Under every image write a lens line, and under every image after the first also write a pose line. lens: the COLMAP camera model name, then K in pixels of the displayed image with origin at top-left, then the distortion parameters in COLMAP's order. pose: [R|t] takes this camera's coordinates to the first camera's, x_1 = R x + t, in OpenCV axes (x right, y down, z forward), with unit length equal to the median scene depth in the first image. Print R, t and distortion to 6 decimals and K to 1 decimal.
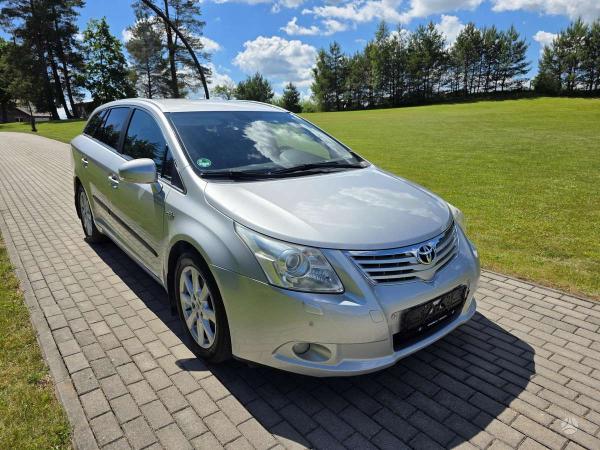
lens RADIAL K [[410.4, 0, 298.0], [0, 410.4, 225.4], [0, 0, 1]] dist [0.048745, -0.042271]
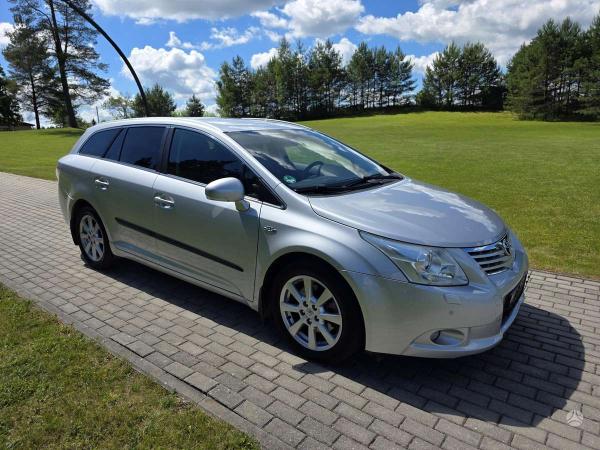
lens RADIAL K [[410.4, 0, 299.2], [0, 410.4, 228.3], [0, 0, 1]] dist [0.048745, -0.042271]
pose [[0.971188, -0.064504, 0.229421, -0.255464], [0.069554, 0.997480, -0.013985, -0.005068], [-0.227941, 0.029539, 0.973227, -0.020873]]
